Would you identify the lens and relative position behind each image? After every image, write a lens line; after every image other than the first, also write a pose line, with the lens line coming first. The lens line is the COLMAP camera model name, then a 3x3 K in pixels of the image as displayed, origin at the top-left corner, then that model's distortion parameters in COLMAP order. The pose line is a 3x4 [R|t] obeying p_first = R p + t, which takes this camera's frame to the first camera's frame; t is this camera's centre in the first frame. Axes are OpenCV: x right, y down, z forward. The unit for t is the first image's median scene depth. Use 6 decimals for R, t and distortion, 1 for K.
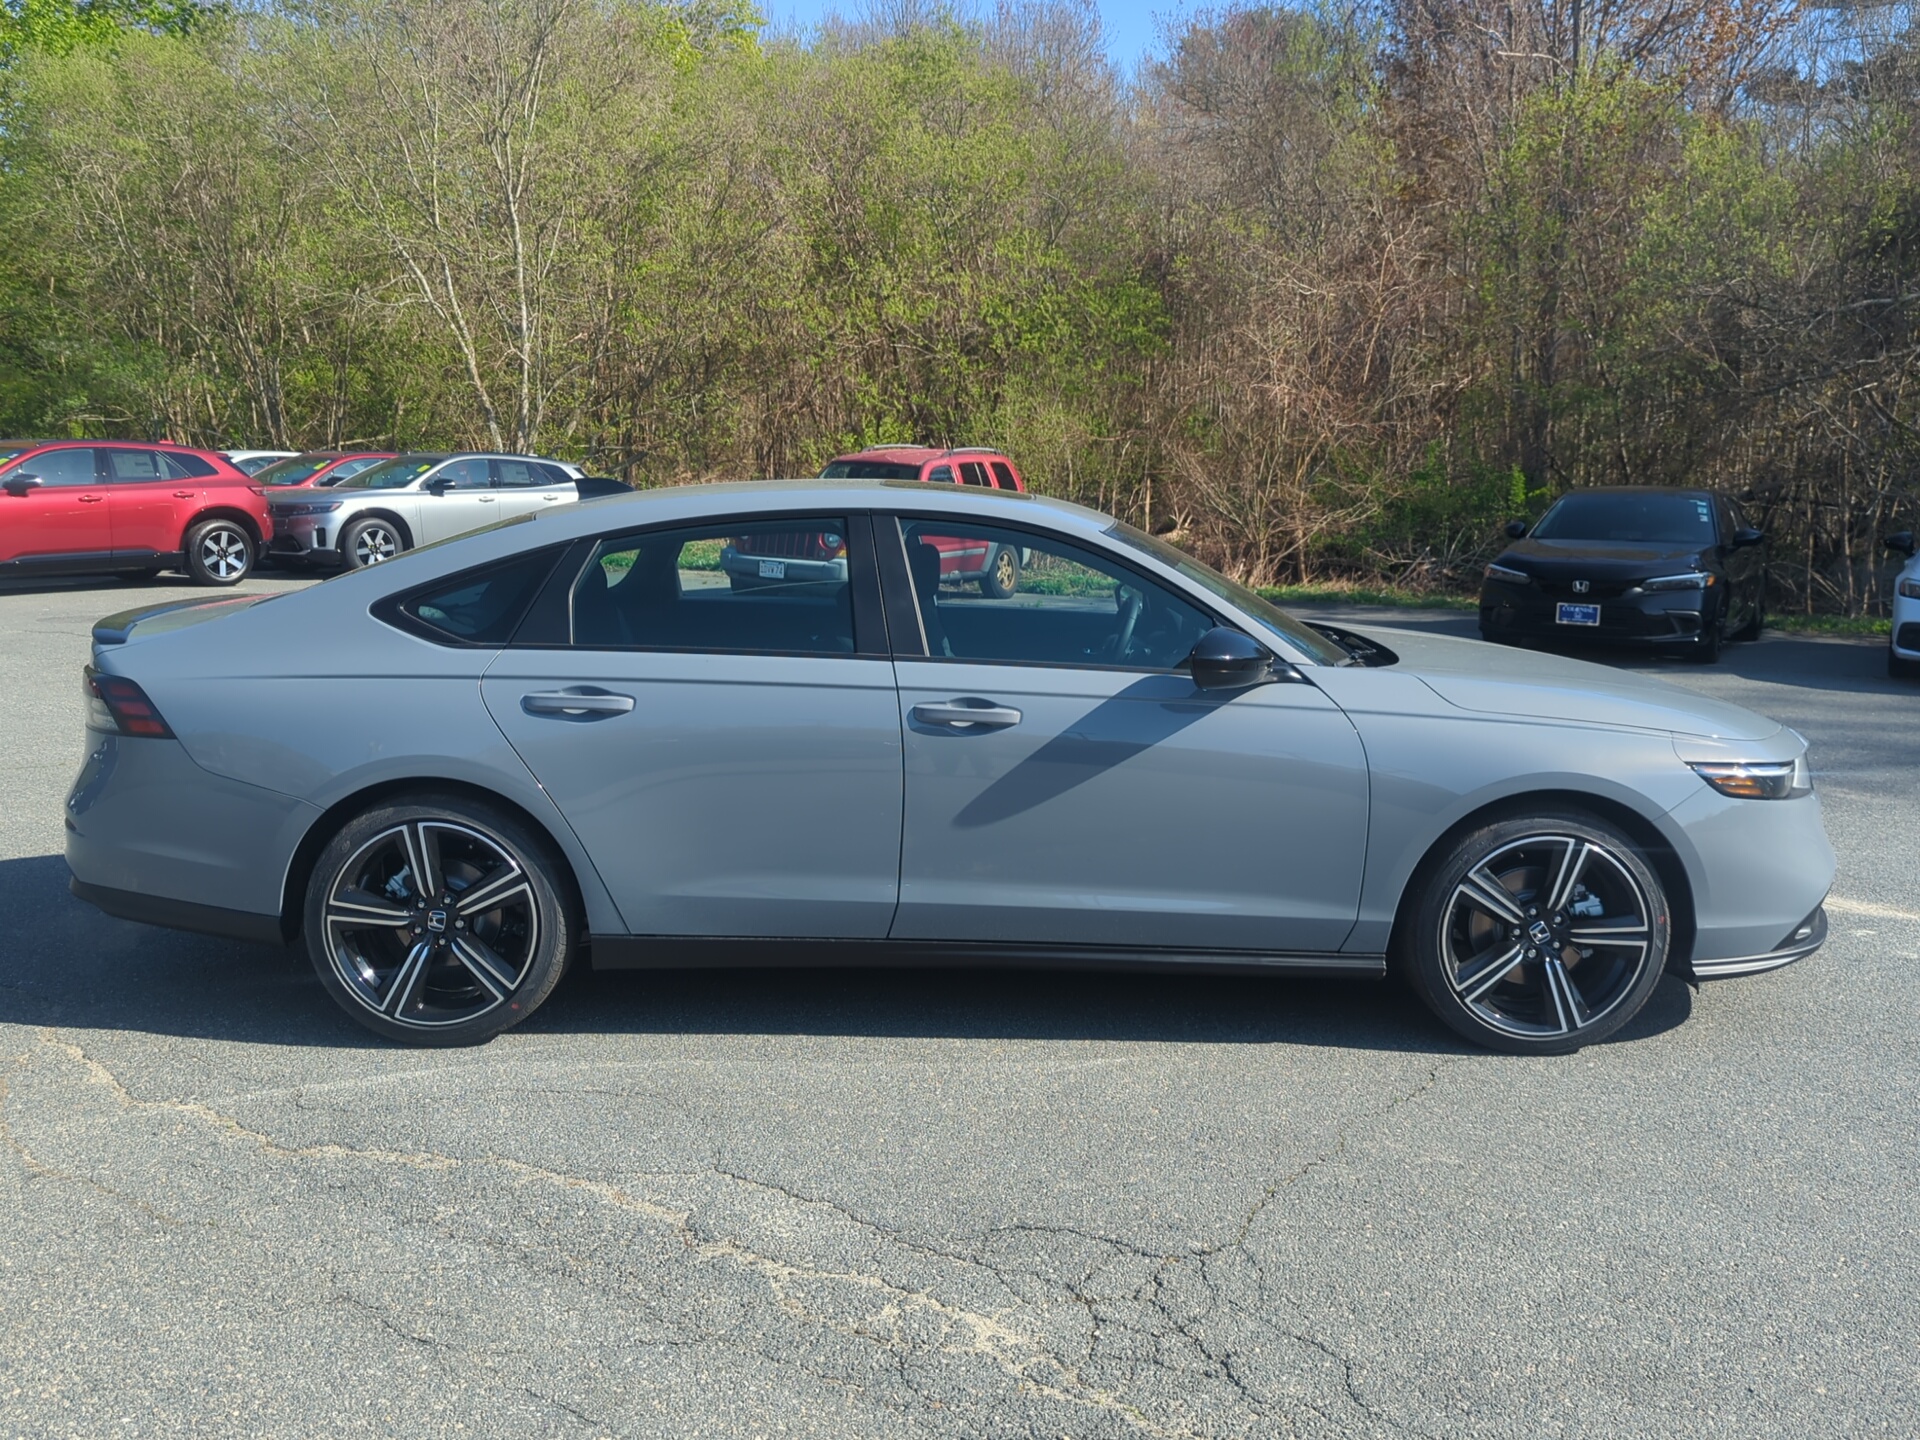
lens RADIAL K [[1558.9, 0, 978.9], [0, 1558.9, 712.7], [0, 0, 1]] dist [0.060075, -0.062987]
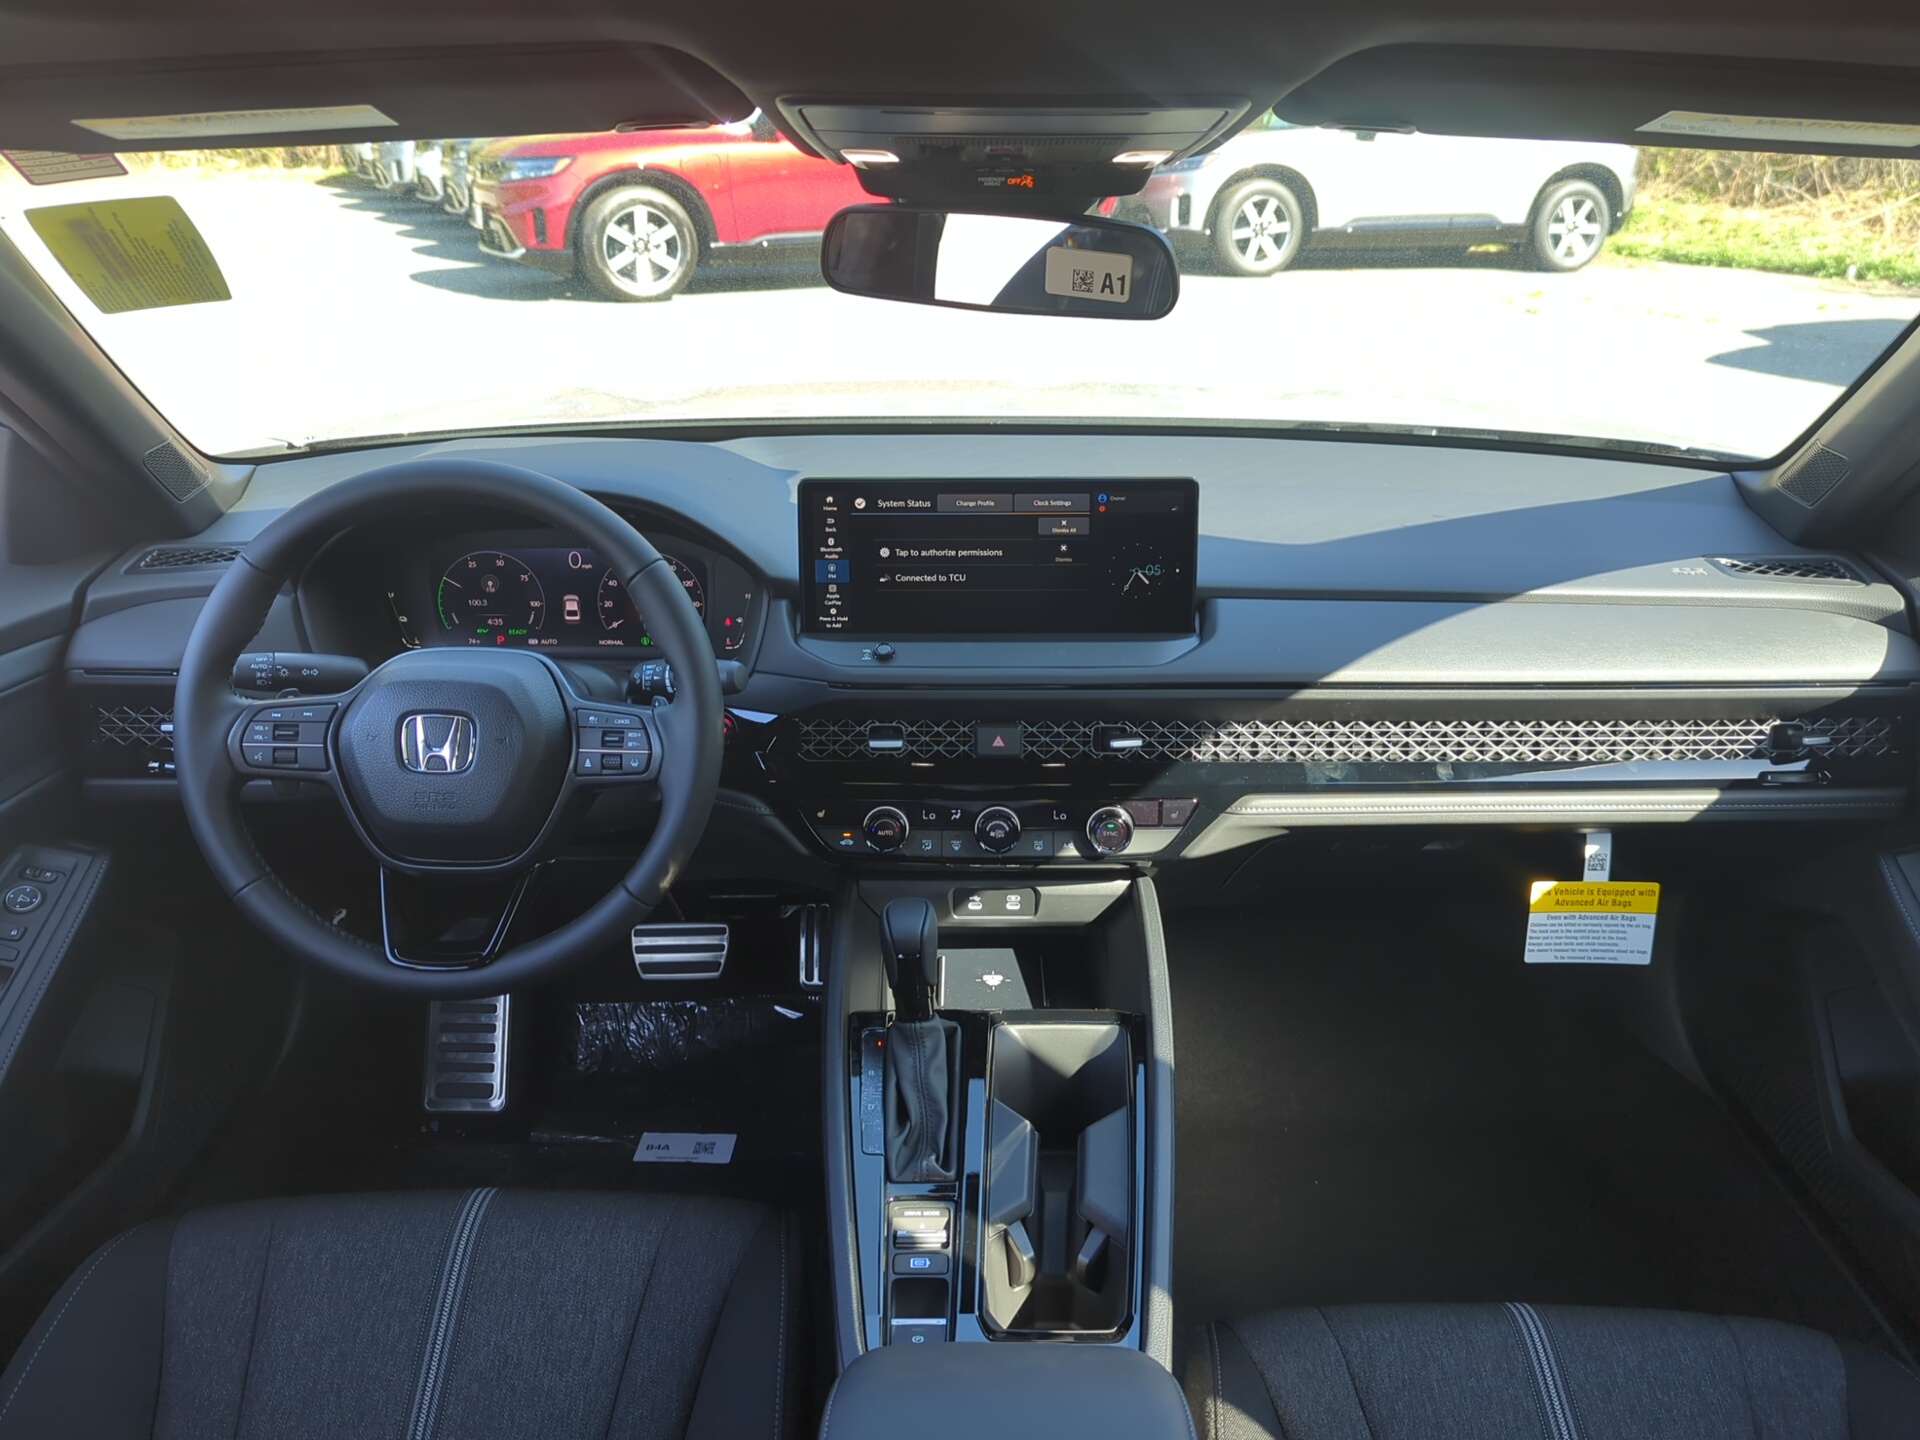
lens RADIAL K [[1558.9, 0, 980.2], [0, 1558.9, 693.0], [0, 0, 1]] dist [0.060075, -0.062987]
pose [[0.852112, 0.179563, -0.491591, -0.136935], [-0.078602, 0.972555, 0.218996, -0.053104], [0.517422, -0.147969, 0.842840, 0.384624]]
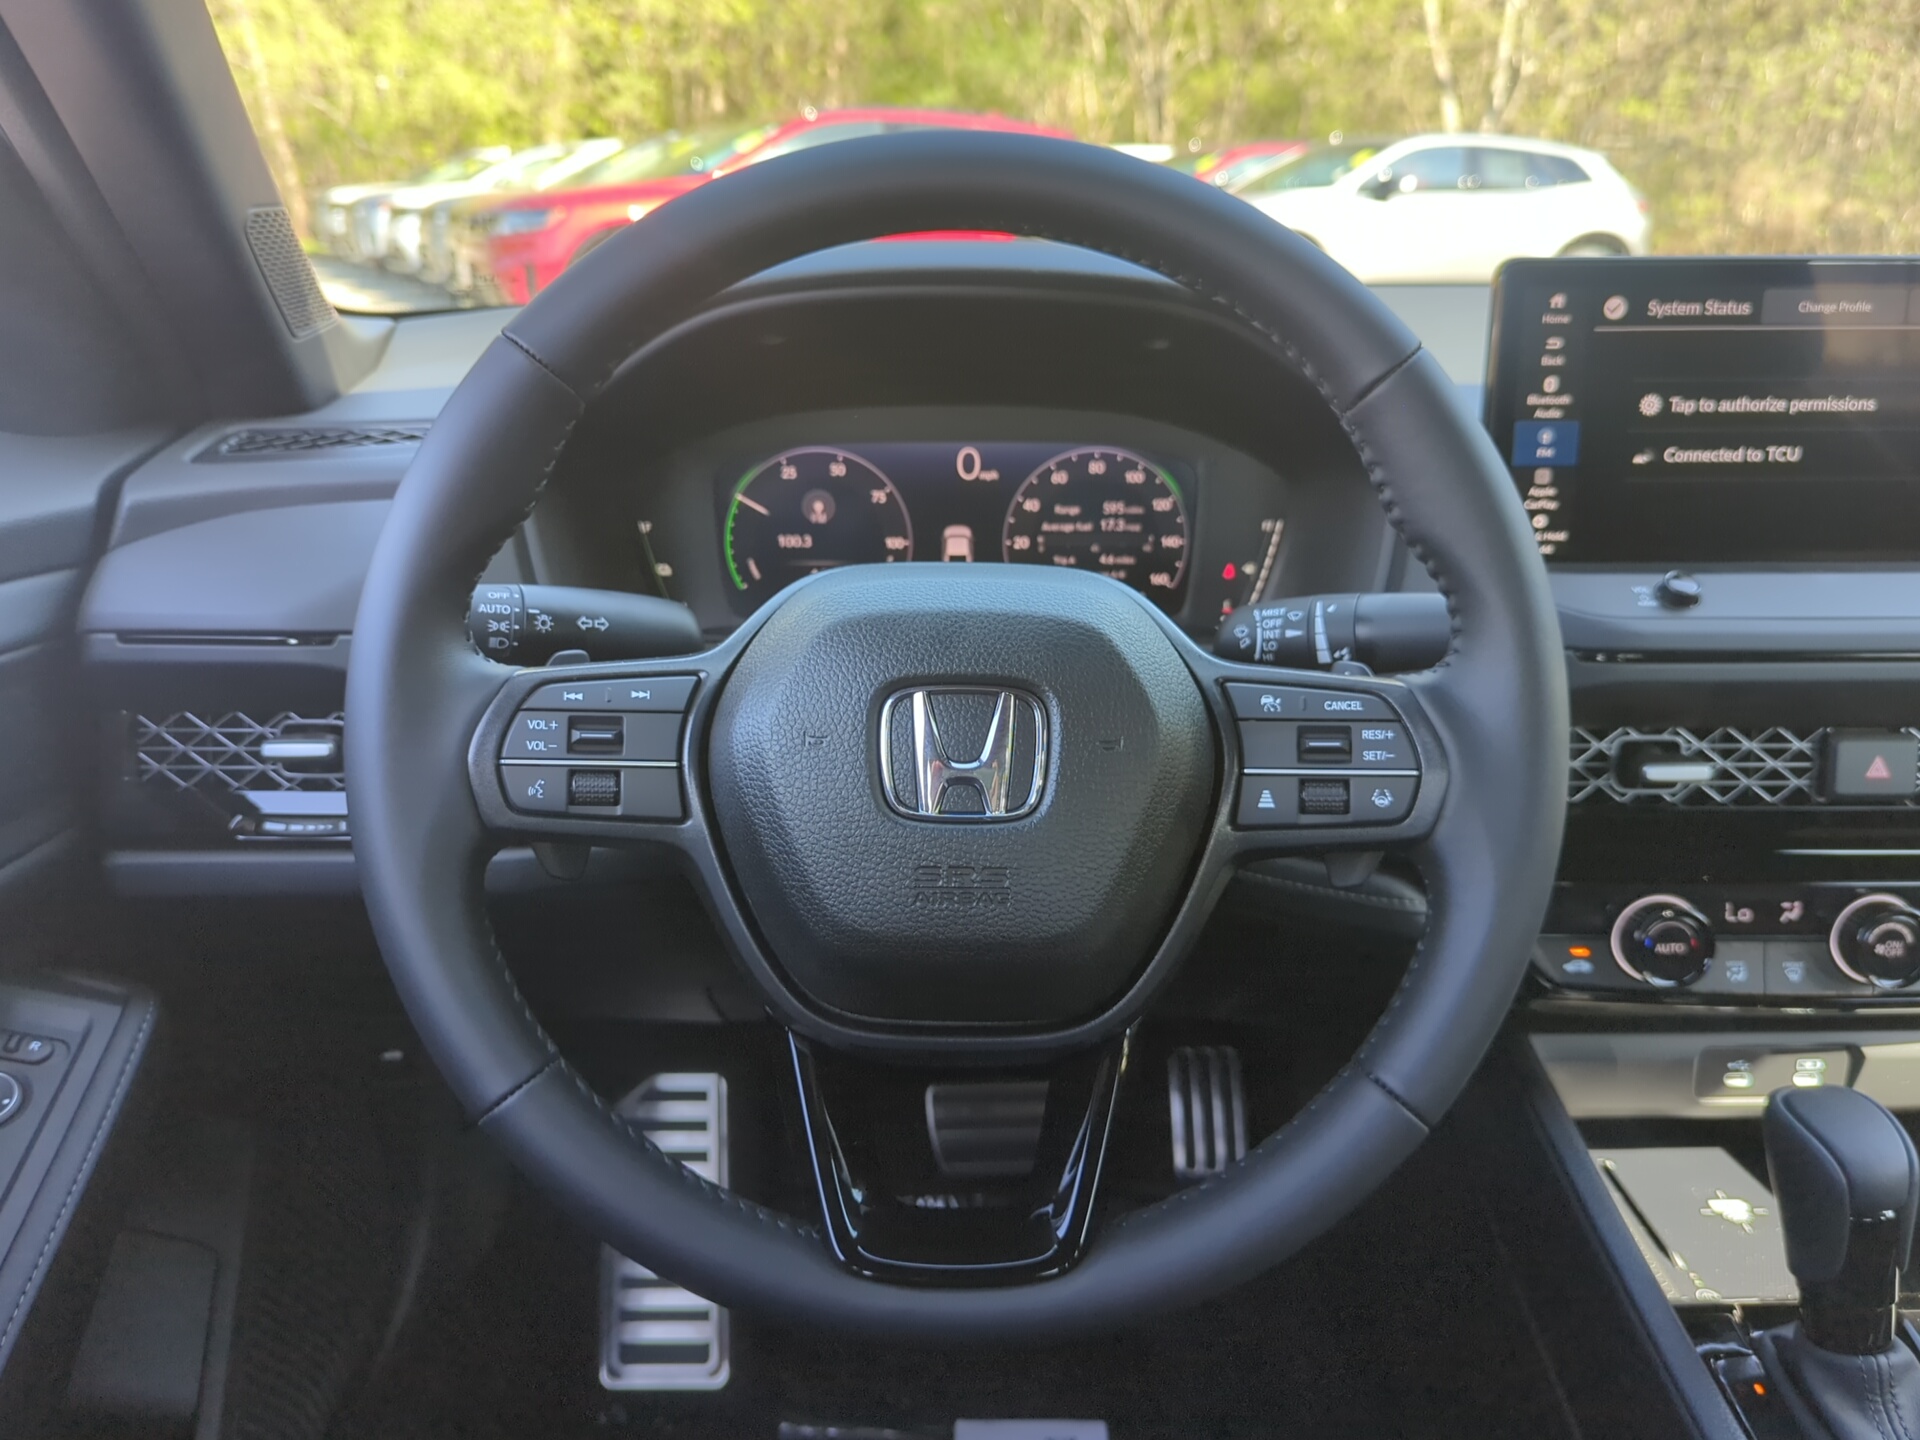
lens RADIAL K [[1558.9, 0, 971.4], [0, 1558.9, 693.4], [0, 0, 1]] dist [0.060075, -0.062987]
pose [[0.864118, 0.147028, -0.481334, -0.171667], [-0.076806, 0.983699, 0.162594, -0.041546], [0.497394, -0.103531, 0.861325, 0.402187]]
